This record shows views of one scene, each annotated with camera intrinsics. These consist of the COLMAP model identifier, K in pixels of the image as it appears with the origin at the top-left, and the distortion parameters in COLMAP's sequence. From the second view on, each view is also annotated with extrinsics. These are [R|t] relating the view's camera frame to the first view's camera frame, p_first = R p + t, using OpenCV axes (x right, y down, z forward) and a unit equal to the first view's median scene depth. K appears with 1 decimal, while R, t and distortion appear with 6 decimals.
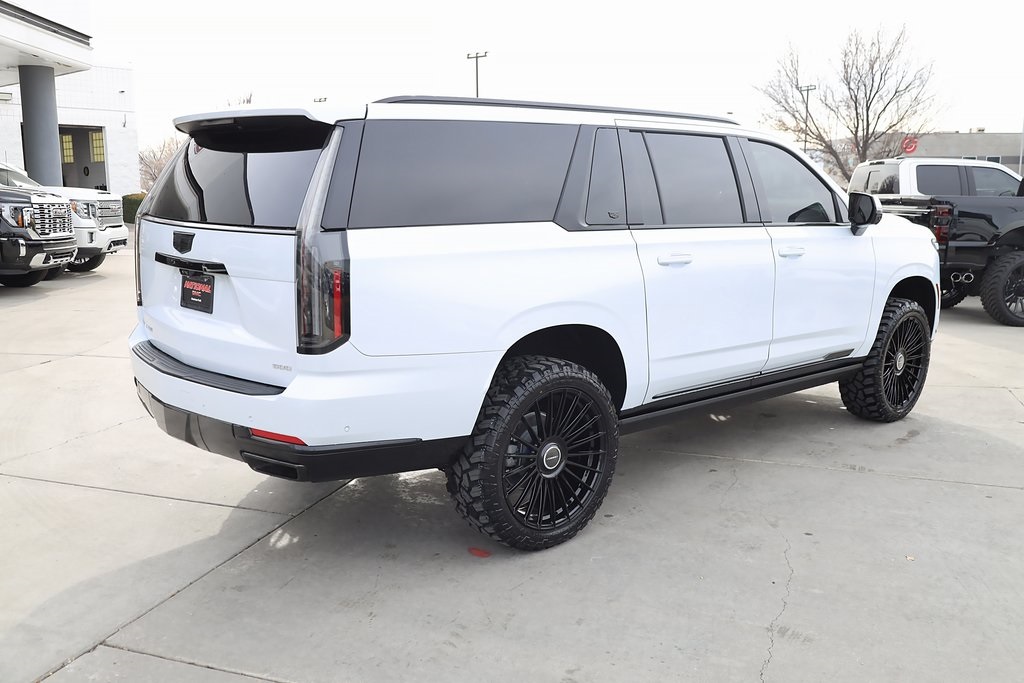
lens RADIAL K [[915.1, 0, 518.8], [0, 915.1, 339.7], [0, 0, 1]] dist [-0.008152, -0.003968]
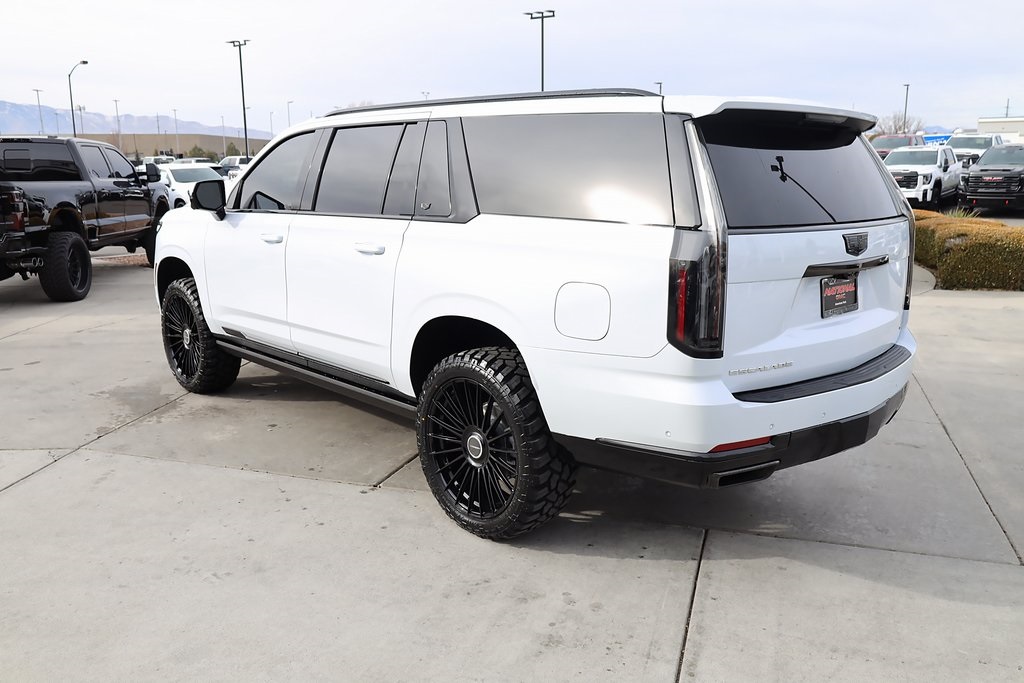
lens RADIAL K [[830.2, 0, 510.0], [0, 830.2, 333.4], [0, 0, 1]] dist [-0.034022, 0.004936]
pose [[-0.007740, -0.199244, 0.979919, -1.041579], [0.163647, 0.966485, 0.197805, -0.209005], [-0.986489, 0.161892, 0.025125, 1.139350]]
